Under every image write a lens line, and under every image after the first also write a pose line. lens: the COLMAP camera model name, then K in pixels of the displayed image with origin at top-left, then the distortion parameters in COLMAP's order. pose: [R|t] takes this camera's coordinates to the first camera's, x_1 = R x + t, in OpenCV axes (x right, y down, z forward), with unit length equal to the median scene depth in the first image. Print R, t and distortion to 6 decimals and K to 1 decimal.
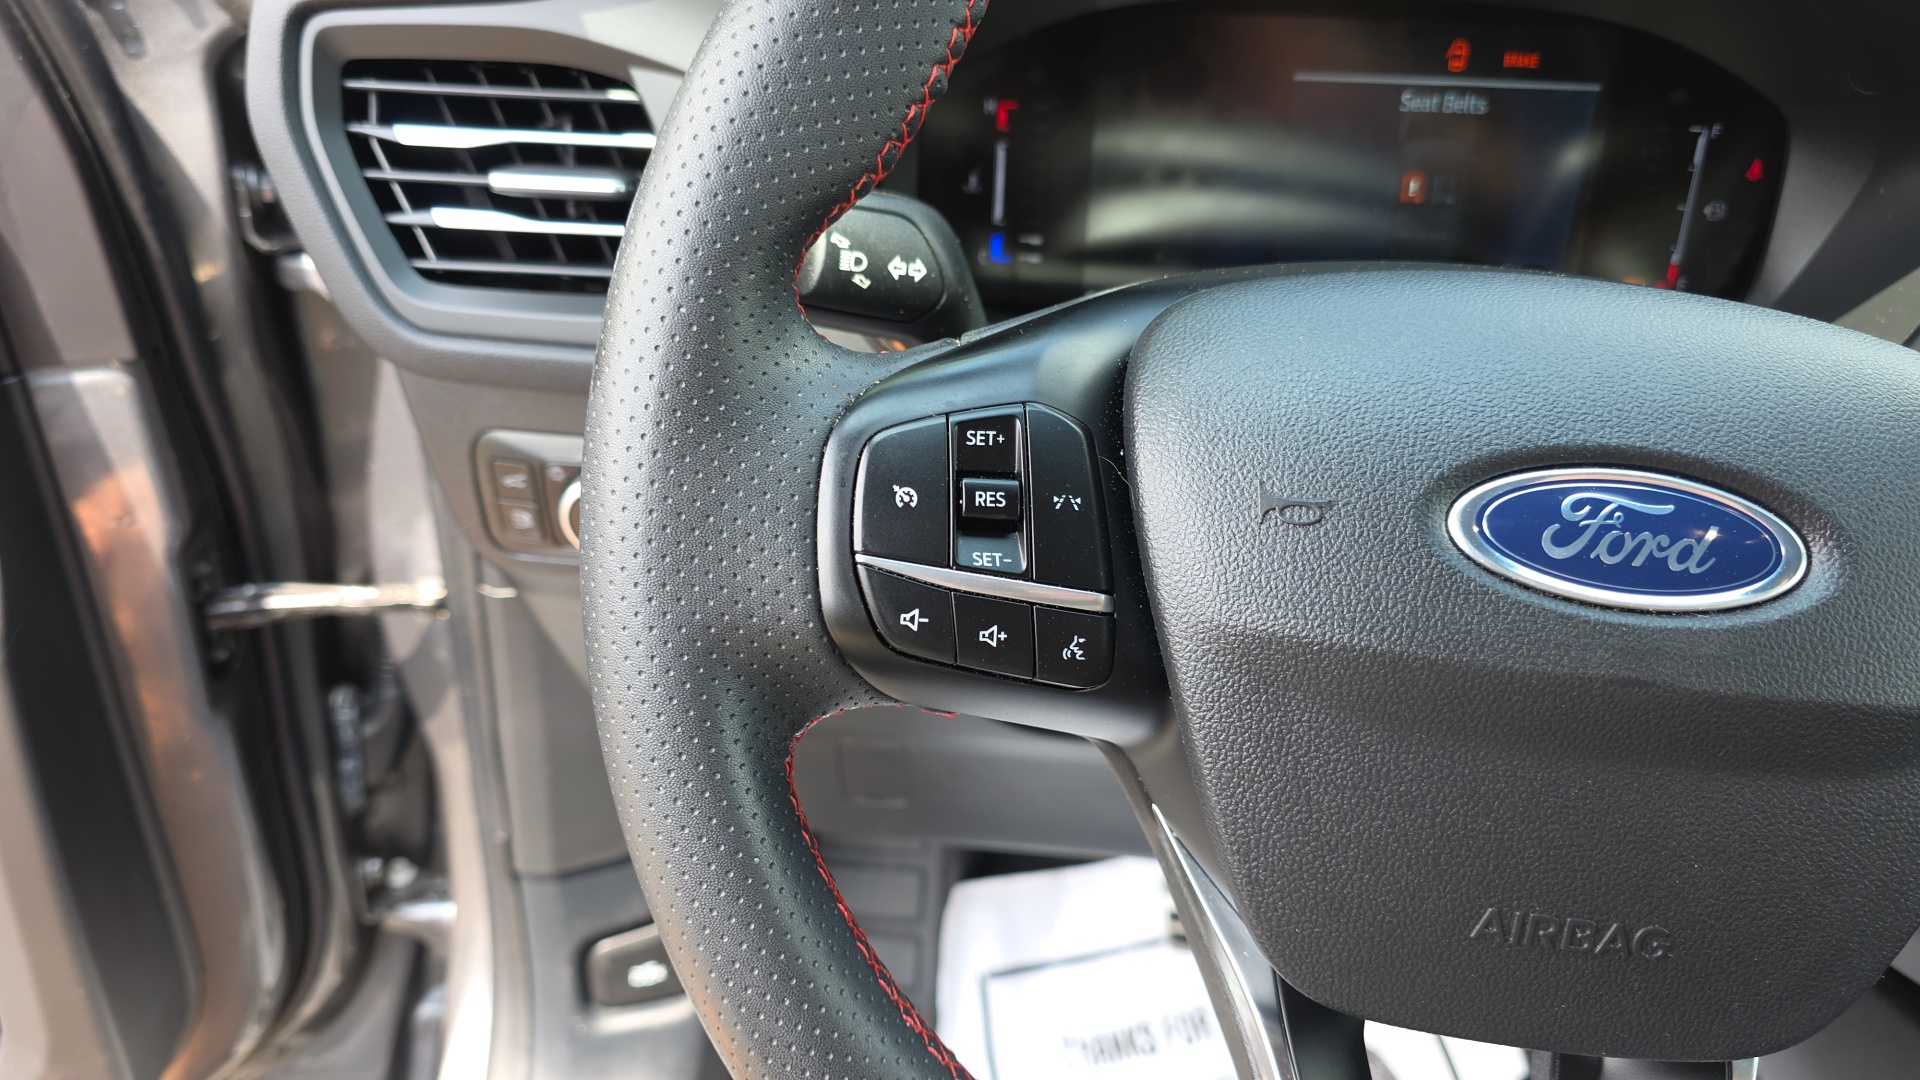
lens RADIAL K [[1351.7, 0, 933.5], [0, 1351.7, 545.2], [0, 0, 1]] dist [-0.002605, -0.005475]
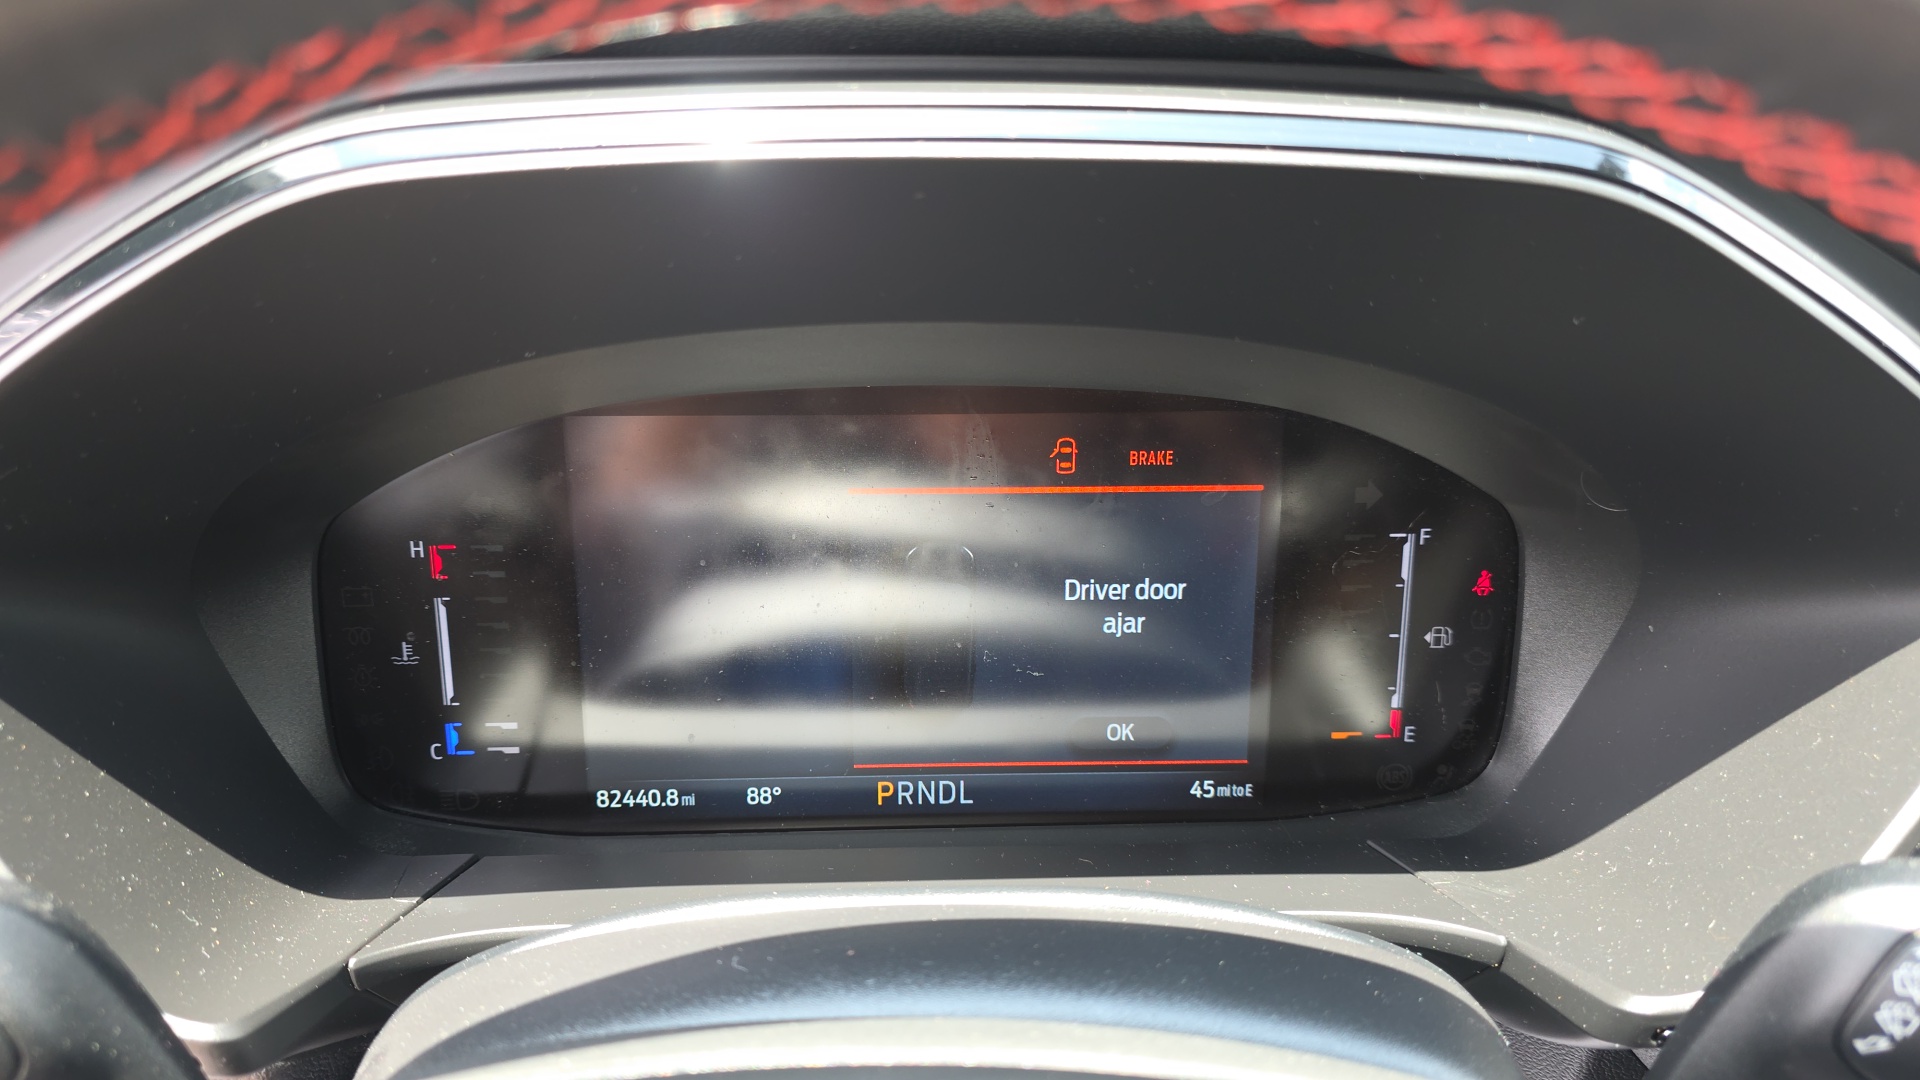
lens RADIAL K [[1314.5, 0, 929.7], [0, 1314.5, 535.1], [0, 0, 1]] dist [0.086344, -0.168430]
pose [[0.992555, -0.056251, 0.108031, 0.259314], [0.071193, 0.987609, -0.139859, -0.248426], [-0.098825, 0.146509, 0.984261, 0.350170]]
